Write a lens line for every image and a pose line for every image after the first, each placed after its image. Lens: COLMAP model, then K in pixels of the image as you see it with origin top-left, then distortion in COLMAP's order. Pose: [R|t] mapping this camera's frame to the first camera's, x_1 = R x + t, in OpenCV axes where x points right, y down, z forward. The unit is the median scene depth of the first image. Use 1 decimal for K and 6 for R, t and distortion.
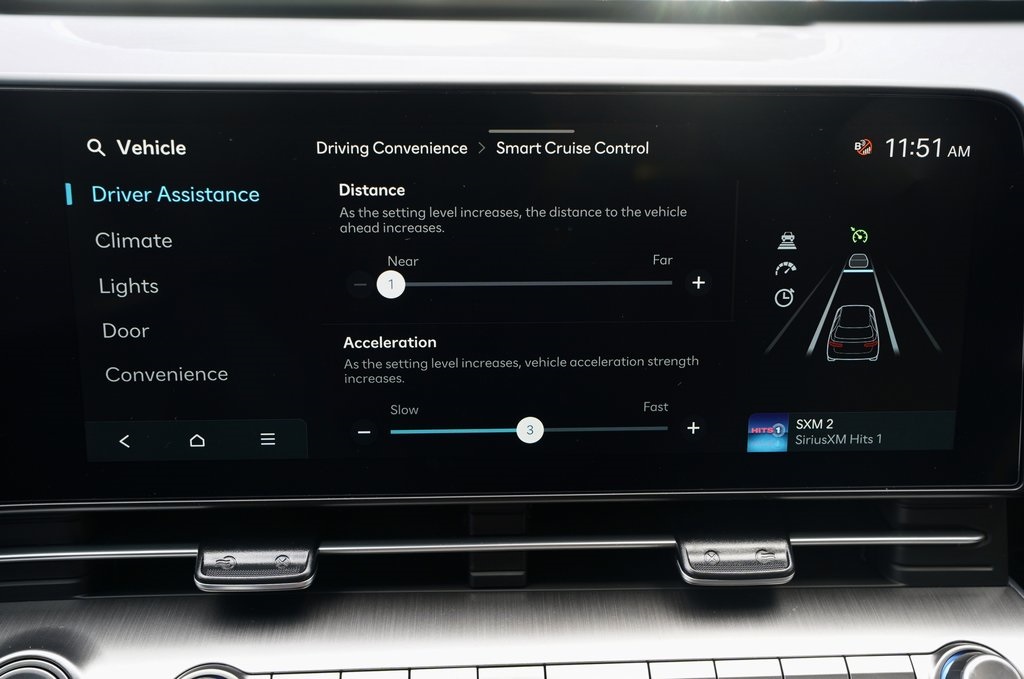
lens RADIAL K [[1045.6, 0, 515.8], [0, 1045.6, 348.2], [0, 0, 1]] dist [0.029633, 0.000000]
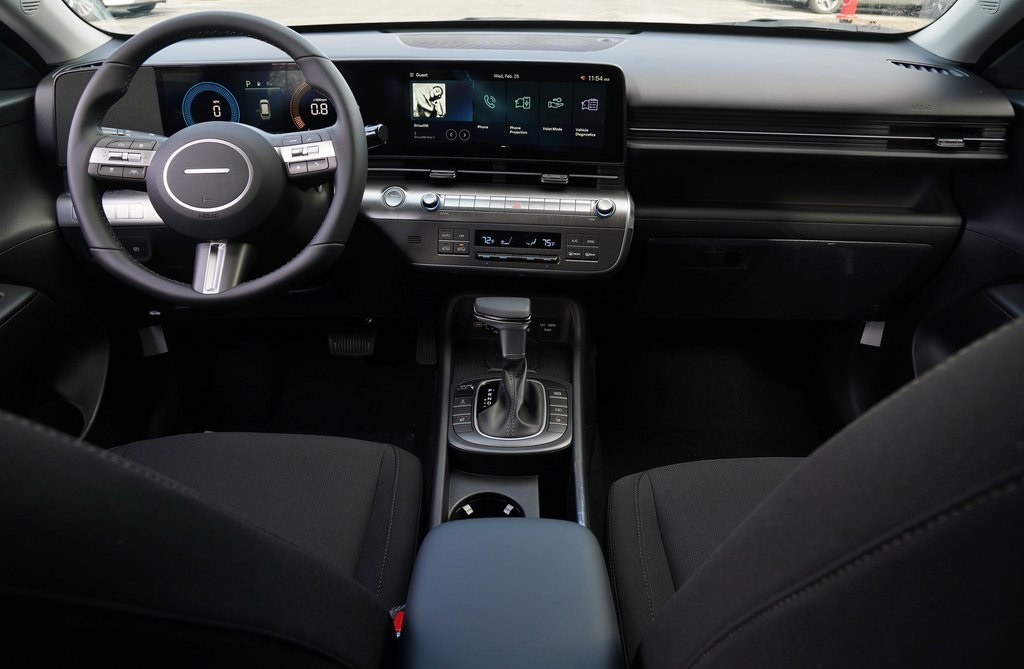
lens RADIAL K [[713.6, 0, 517.0], [0, 713.6, 336.4], [0, 0, 1]] dist [-0.125206, 0.078637]
pose [[0.984951, 0.078001, -0.154234, 0.563575], [-0.045325, 0.977710, 0.205010, 0.254037], [0.166787, -0.194934, 0.966531, -1.931157]]
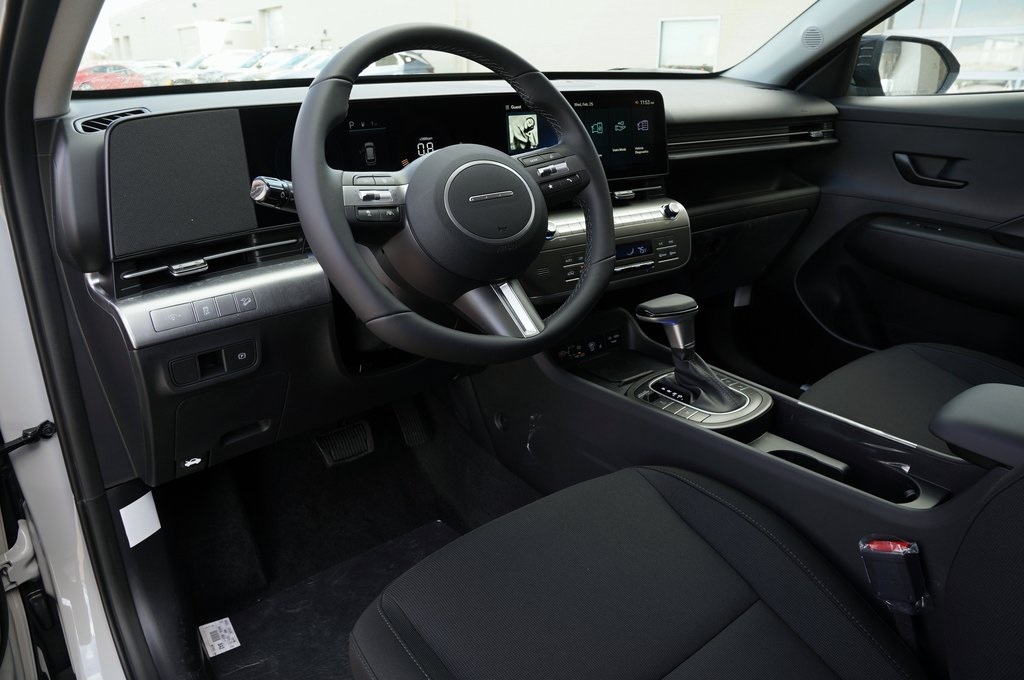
lens RADIAL K [[707.0, 0, 514.0], [0, 707.0, 340.7], [0, 0, 1]] dist [-0.117661, 0.060369]
pose [[0.867952, -0.196227, 0.456239, -1.787383], [0.163849, 0.980341, 0.109933, 0.427471], [-0.468841, -0.020662, 0.883041, -1.545403]]
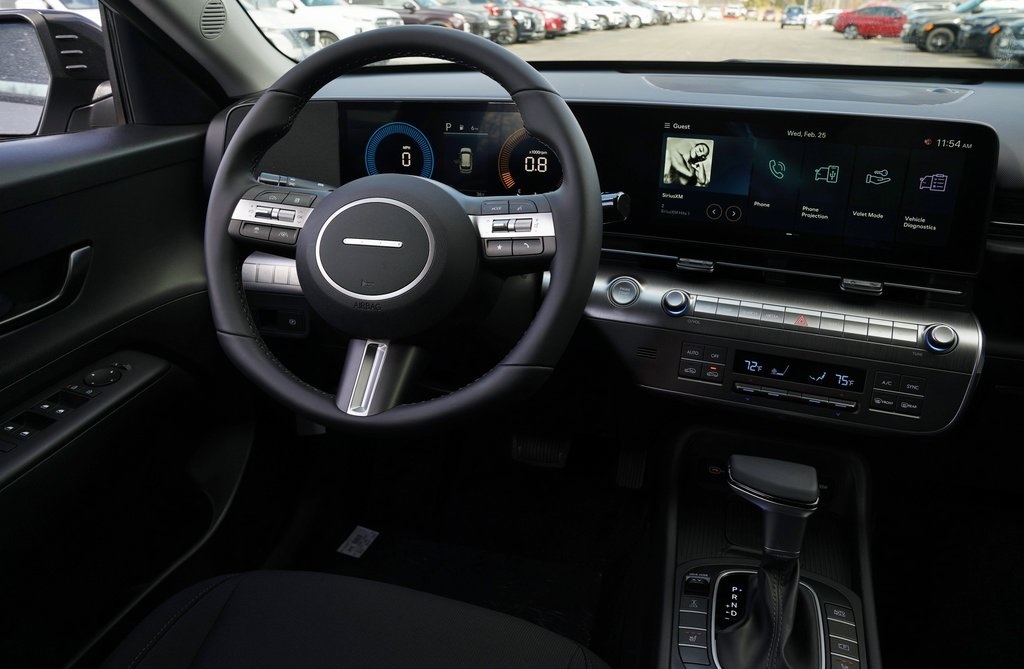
lens RADIAL K [[713.6, 0, 517.7], [0, 713.6, 334.0], [0, 0, 1]] dist [-0.125206, 0.078637]
pose [[0.898961, 0.163441, -0.406394, 0.164024], [-0.112208, 0.982748, 0.147025, 0.163416], [0.423413, -0.086569, 0.901791, -1.134304]]
